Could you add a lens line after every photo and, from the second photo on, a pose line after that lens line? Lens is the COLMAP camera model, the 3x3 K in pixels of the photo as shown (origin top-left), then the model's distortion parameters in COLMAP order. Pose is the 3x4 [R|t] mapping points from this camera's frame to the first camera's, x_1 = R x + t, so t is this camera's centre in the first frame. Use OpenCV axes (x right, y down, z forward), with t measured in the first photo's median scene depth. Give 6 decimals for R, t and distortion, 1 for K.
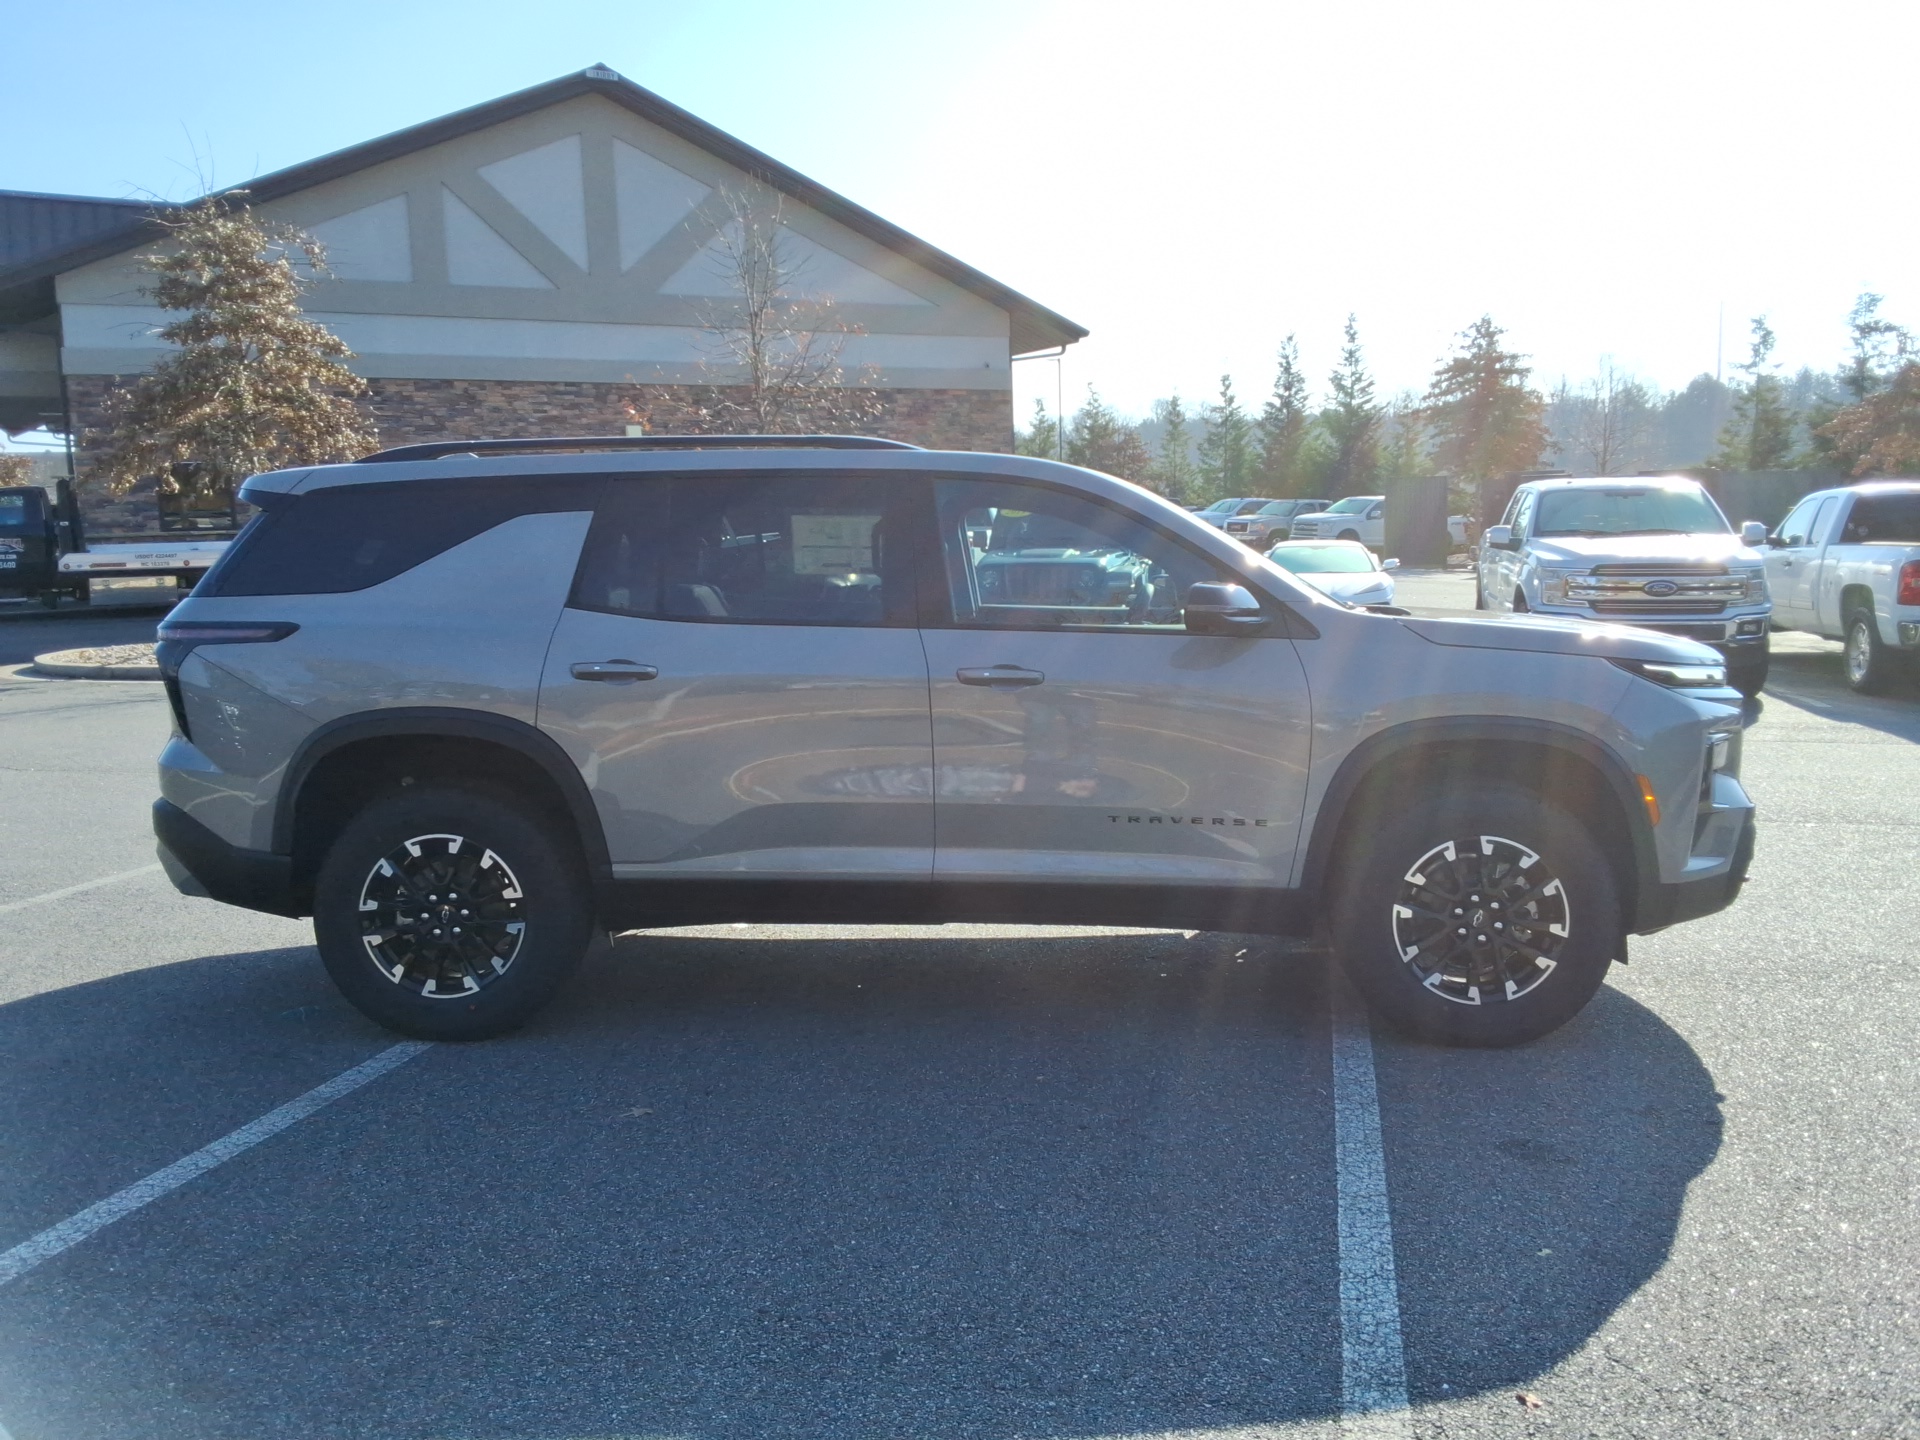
lens RADIAL K [[1542.8, 0, 968.6], [0, 1542.8, 702.5], [0, 0, 1]] dist [0.109542, -0.163939]
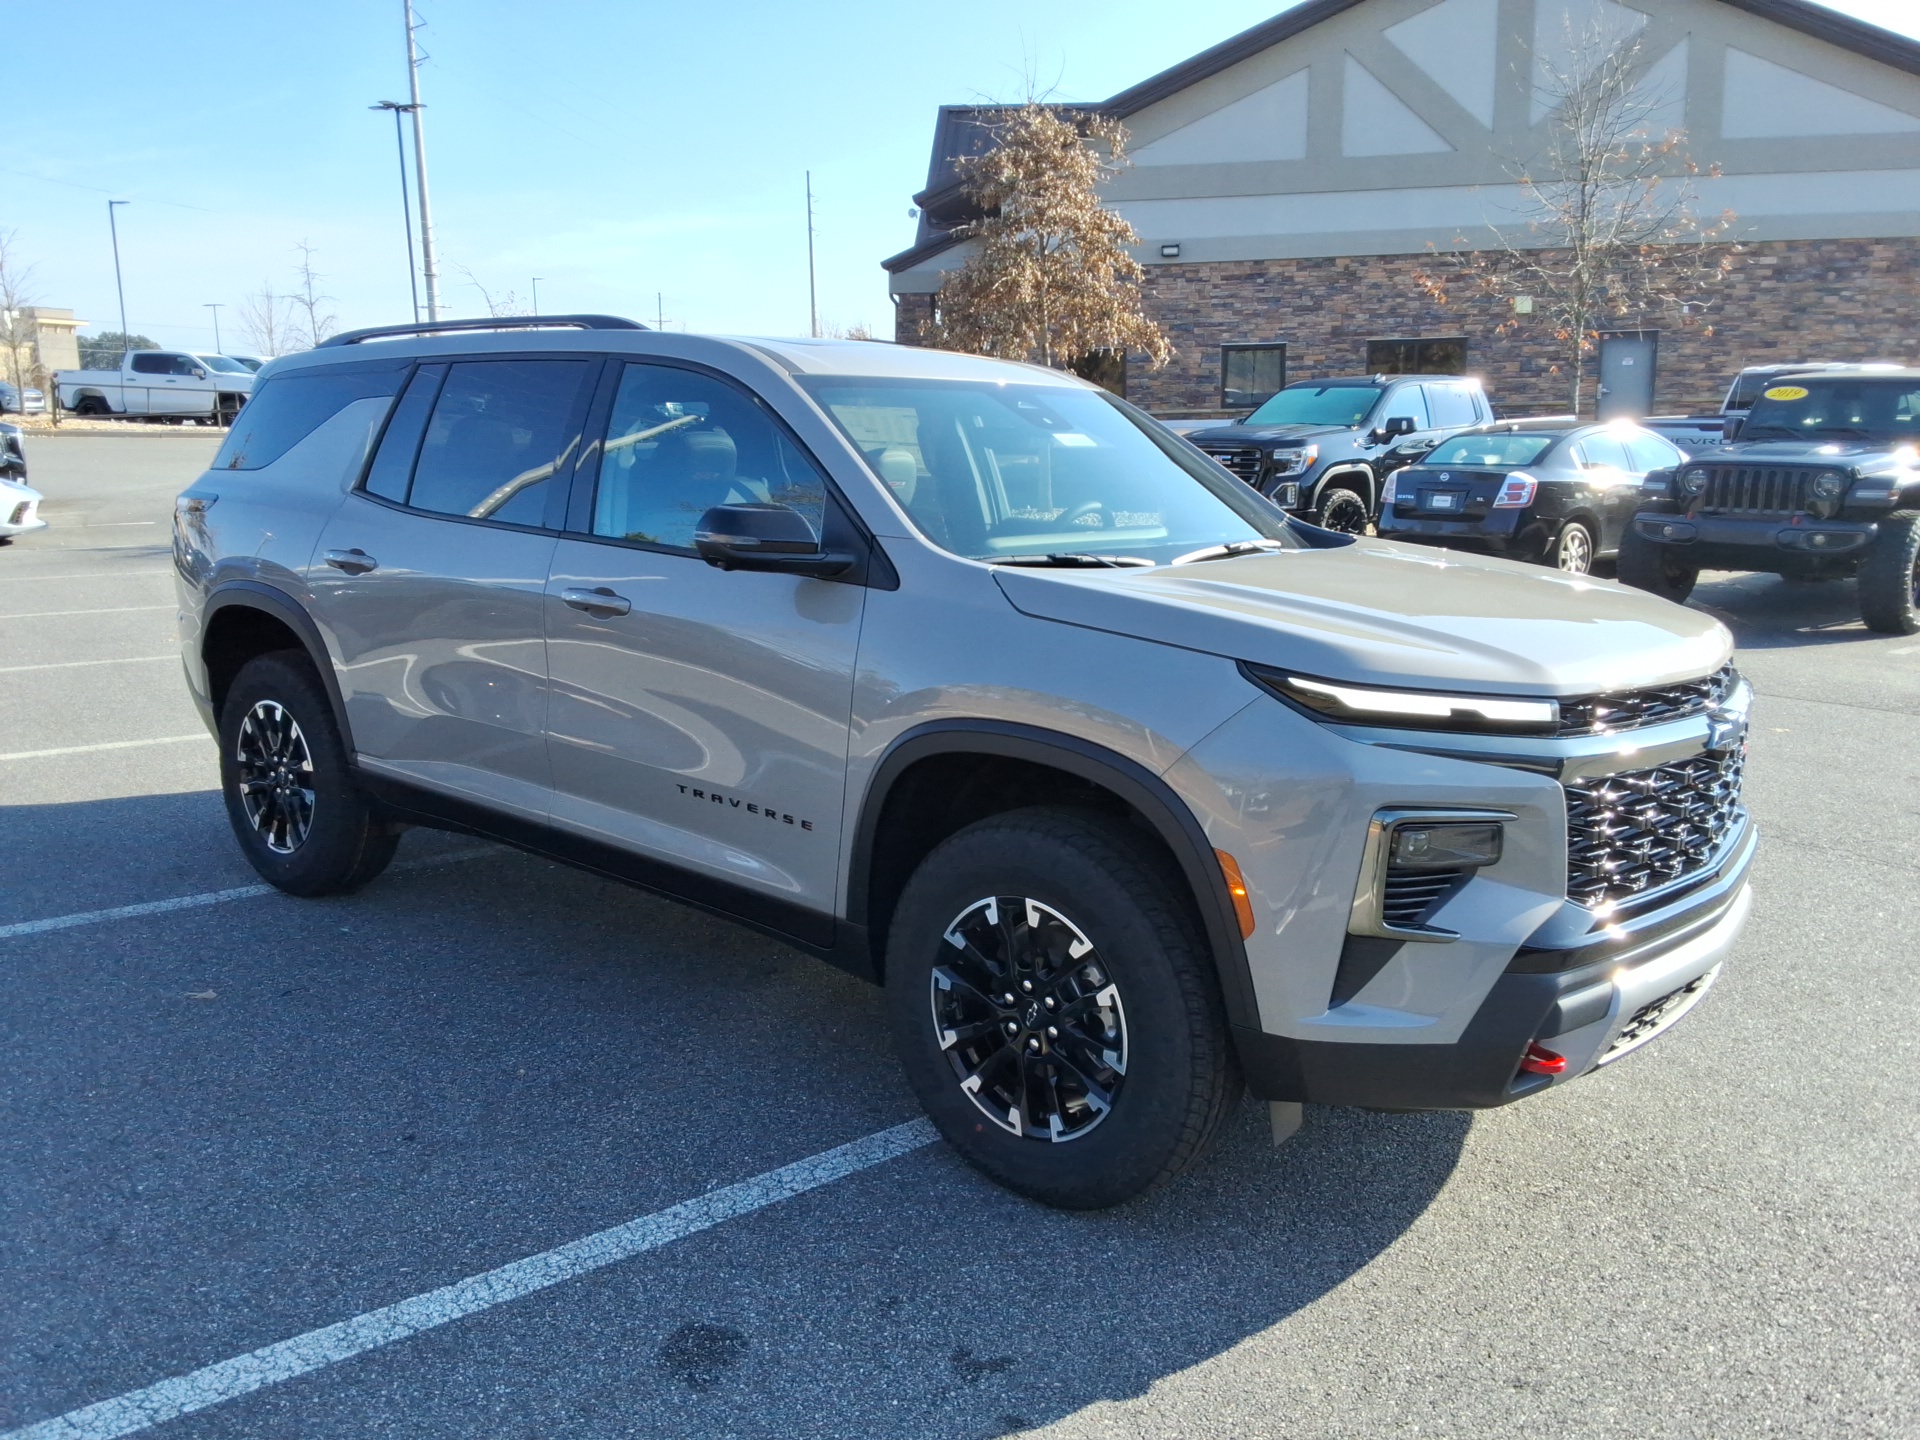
lens RADIAL K [[1542.8, 0, 953.4], [0, 1542.8, 695.5], [0, 0, 1]] dist [0.109542, -0.163939]
pose [[0.791635, 0.124478, -0.598180, 0.103223], [-0.081656, 0.991799, 0.098324, -0.009837], [0.605514, -0.028992, 0.795307, 0.065479]]
